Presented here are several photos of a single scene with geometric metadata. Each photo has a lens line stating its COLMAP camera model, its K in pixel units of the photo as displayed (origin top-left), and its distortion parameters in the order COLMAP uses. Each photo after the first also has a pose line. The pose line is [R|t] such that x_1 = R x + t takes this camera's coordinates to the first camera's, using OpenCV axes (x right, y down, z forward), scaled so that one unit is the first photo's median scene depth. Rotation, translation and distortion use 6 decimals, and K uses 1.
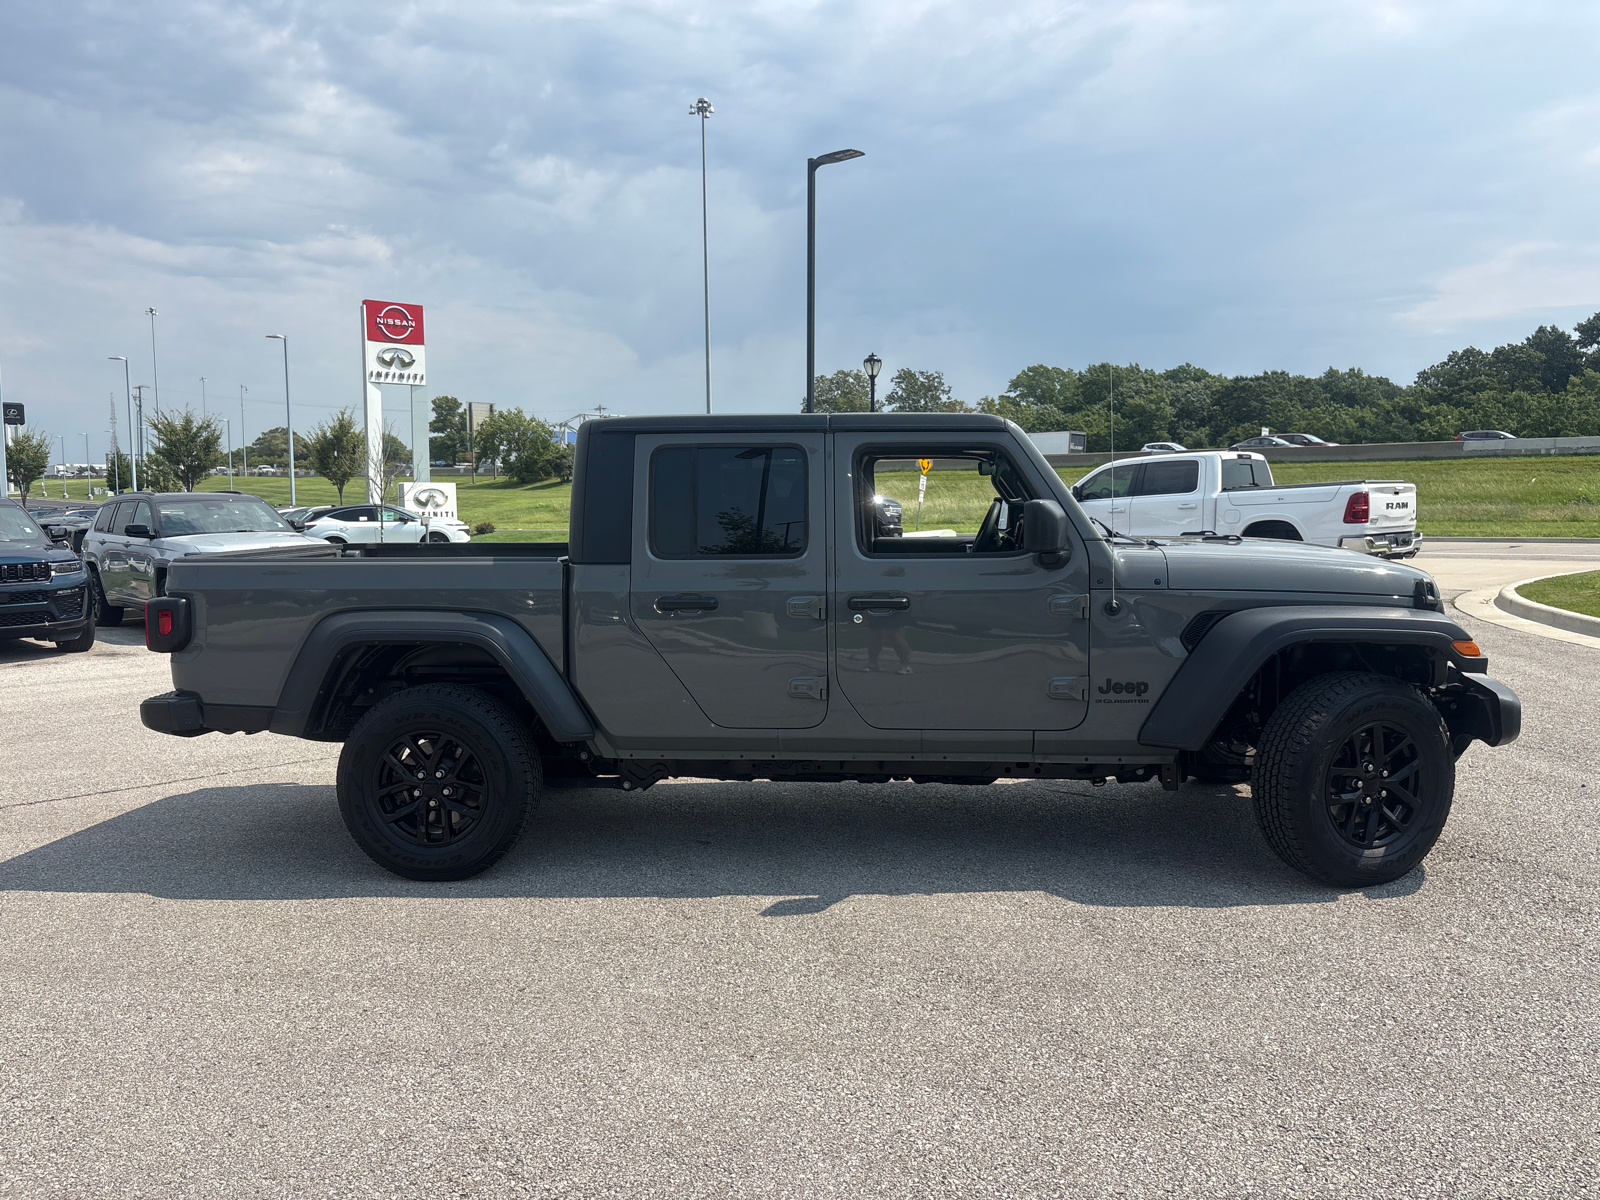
lens RADIAL K [[1218.1, 0, 786.1], [0, 1218.1, 610.8], [0, 0, 1]] dist [0.028331, 0.004972]
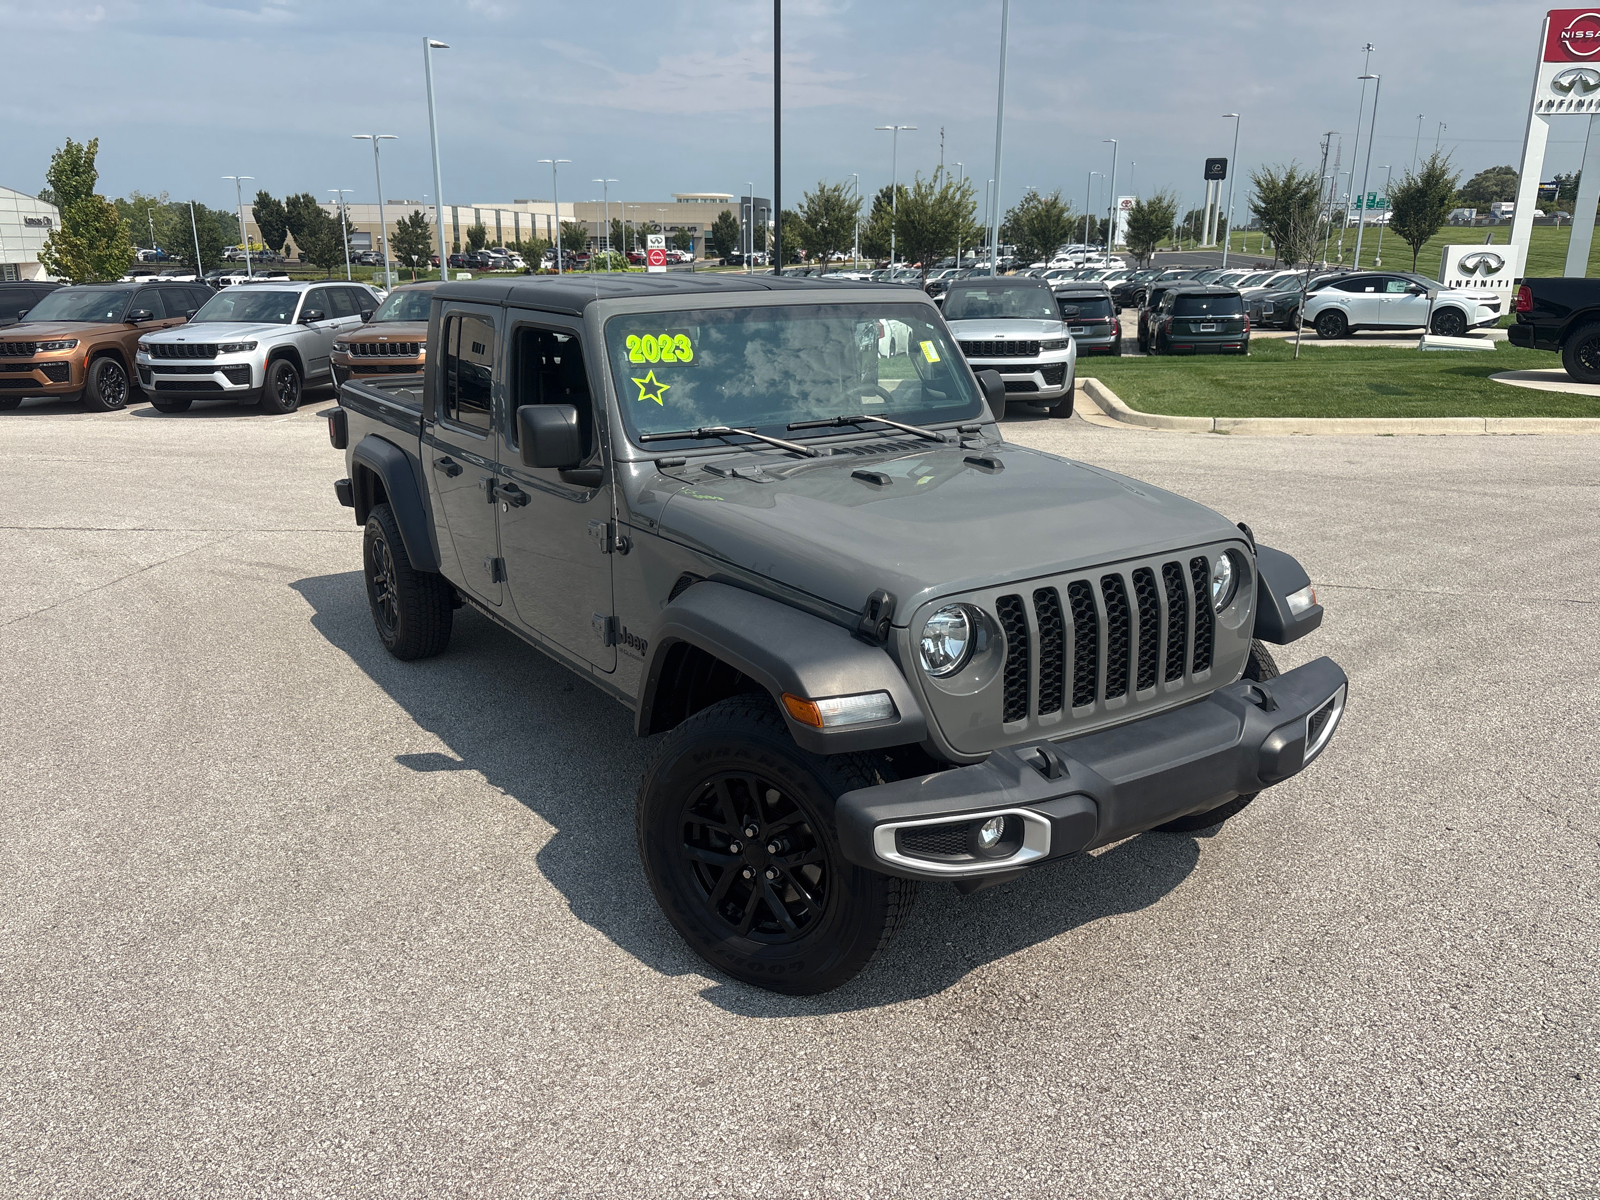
lens RADIAL K [[1206.6, 0, 795.4], [0, 1206.6, 626.1], [0, 0, 1]] dist [0.038345, -0.031546]
pose [[0.621084, 0.238532, -0.746563, 0.127767], [-0.077480, 0.966581, 0.244371, -0.021085], [0.779904, -0.093932, 0.618810, 0.077269]]
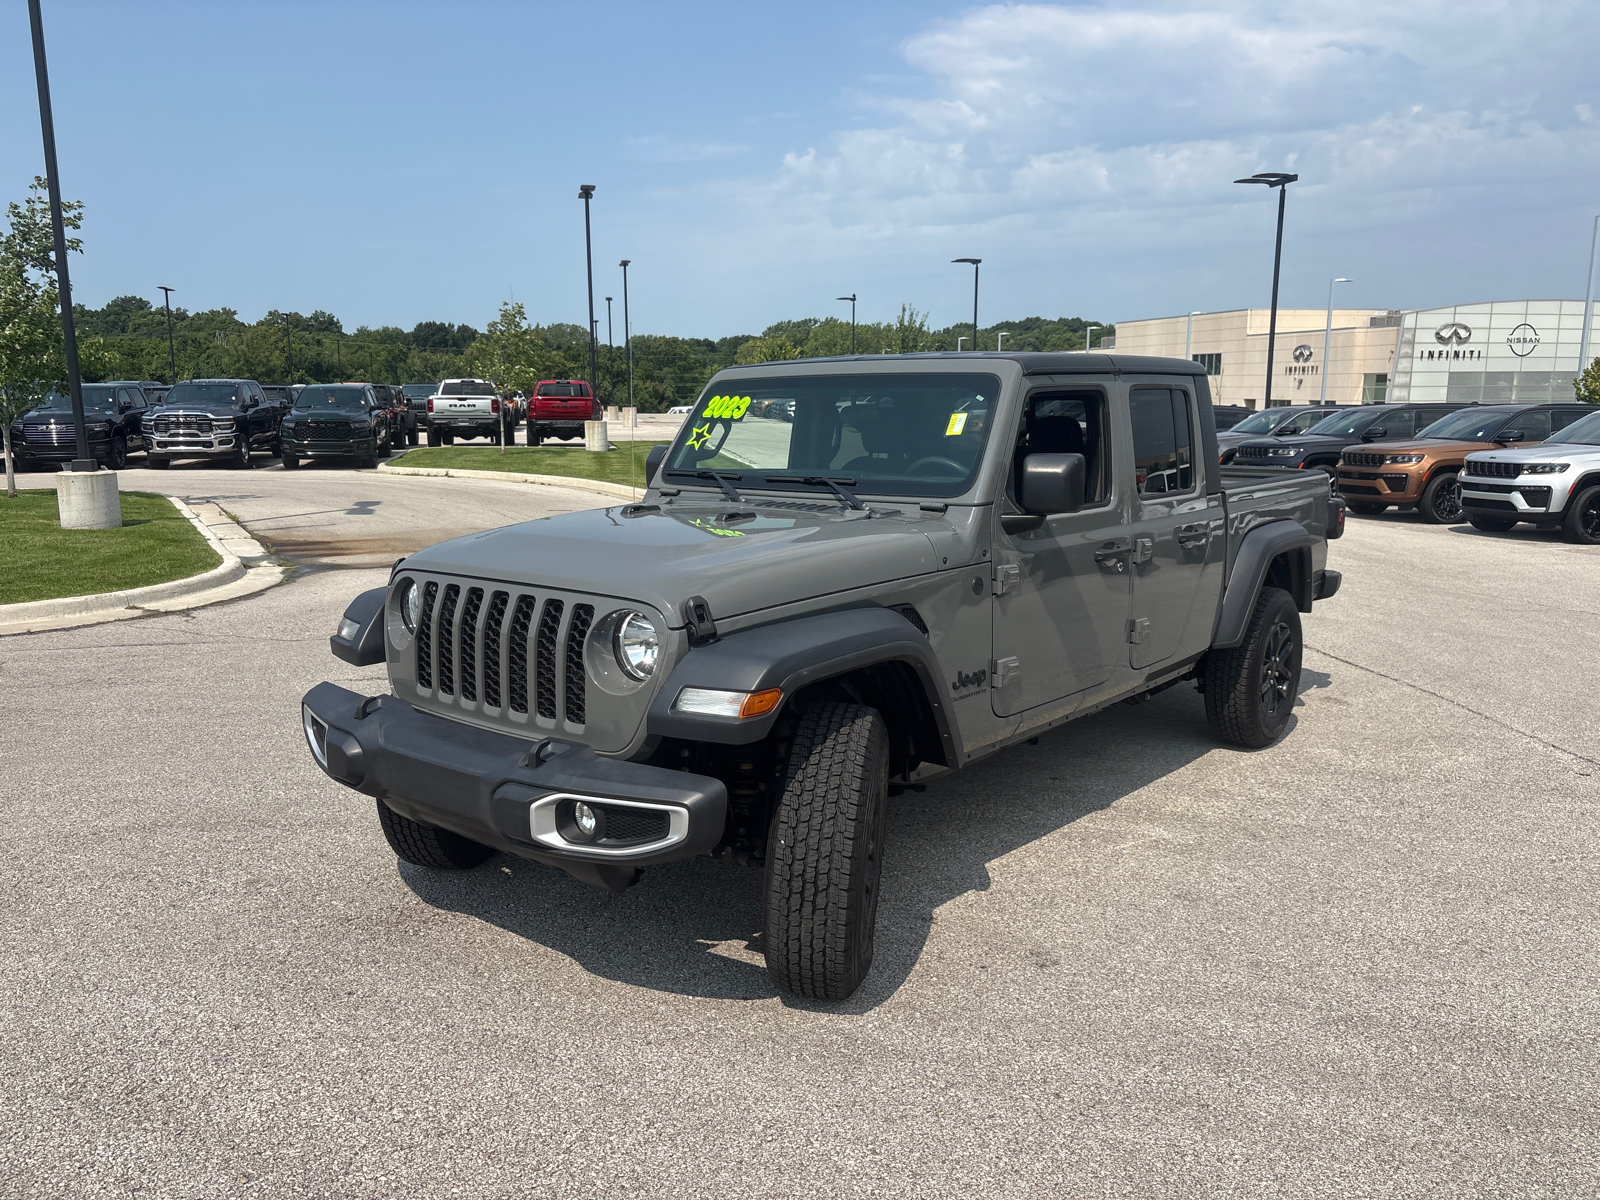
lens RADIAL K [[1218.1, 0, 786.1], [0, 1218.1, 610.8], [0, 0, 1]] dist [0.028331, 0.004972]
pose [[-0.549967, 0.156270, -0.820436, 0.143328], [-0.071717, 0.969875, 0.232808, -0.027902], [0.832101, 0.186876, -0.522192, 0.223057]]
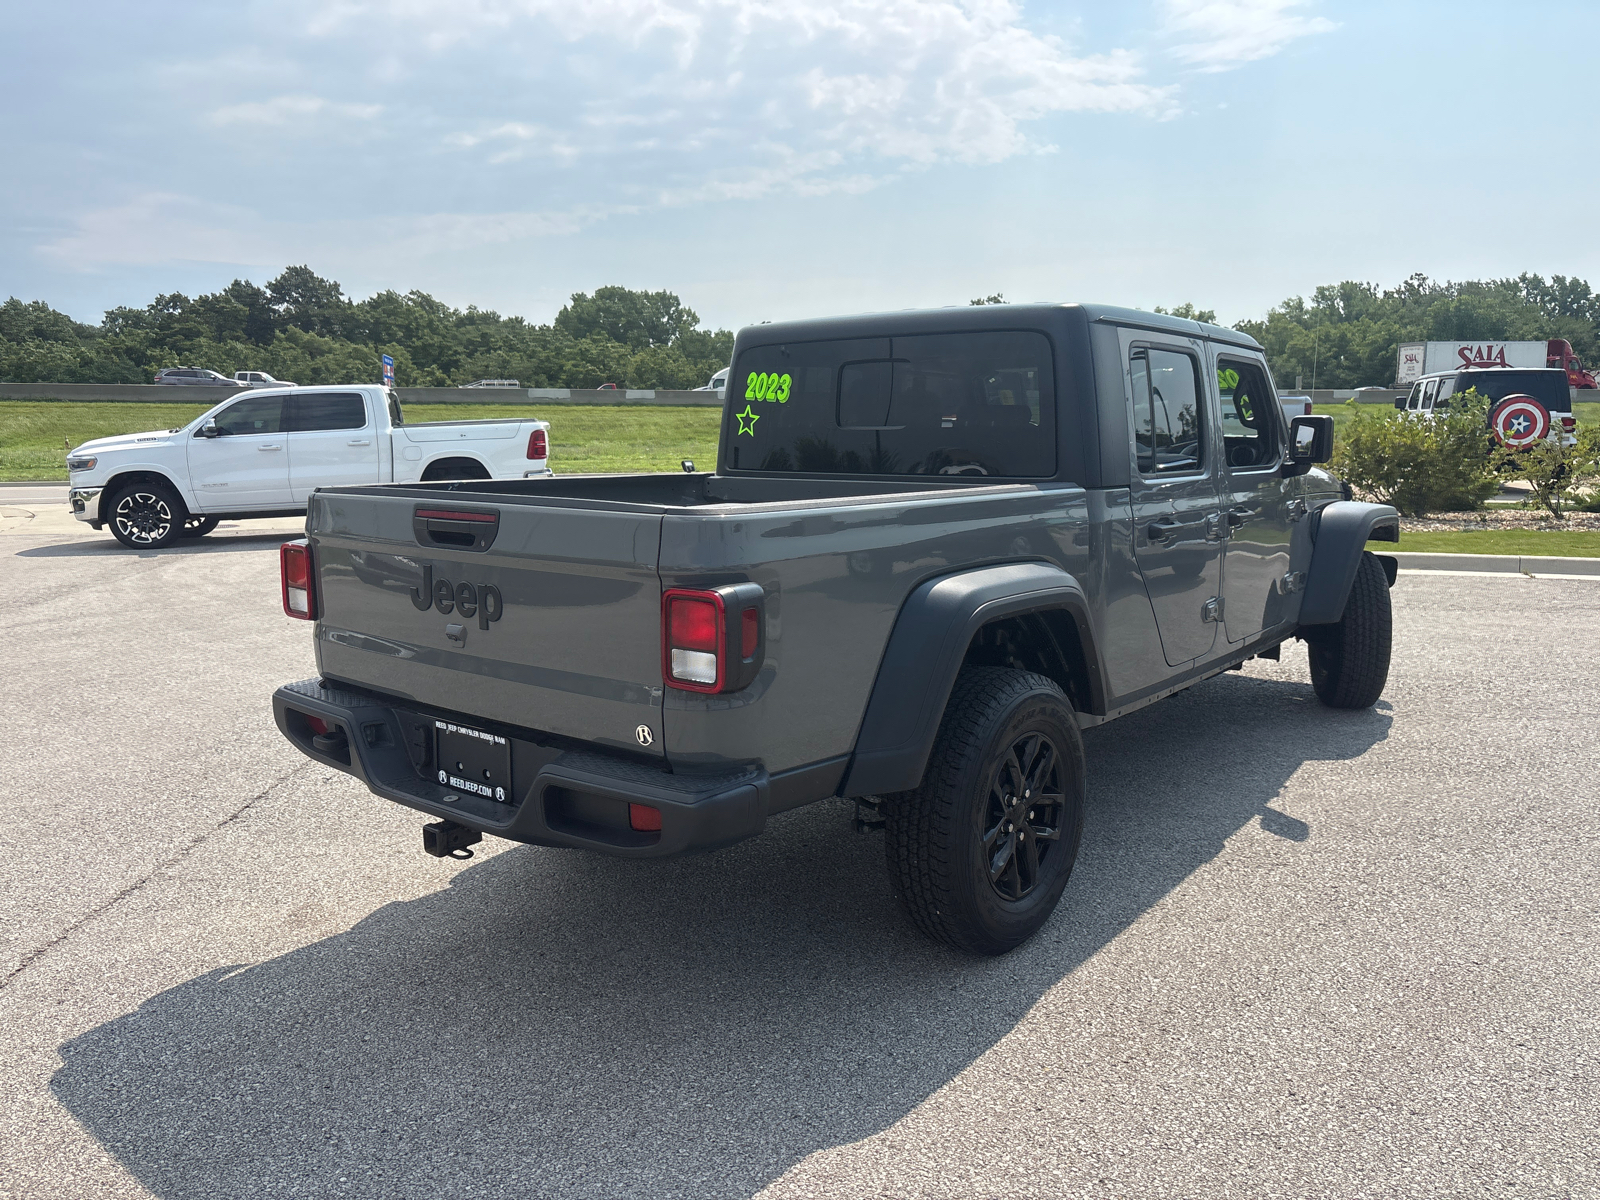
lens RADIAL K [[1206.6, 0, 795.4], [0, 1206.6, 626.1], [0, 0, 1]] dist [0.038345, -0.031546]
pose [[0.546292, -0.123306, 0.828469, -0.129786], [0.075338, 0.992329, 0.098017, -0.005875], [-0.834200, 0.008869, 0.551391, 0.101502]]
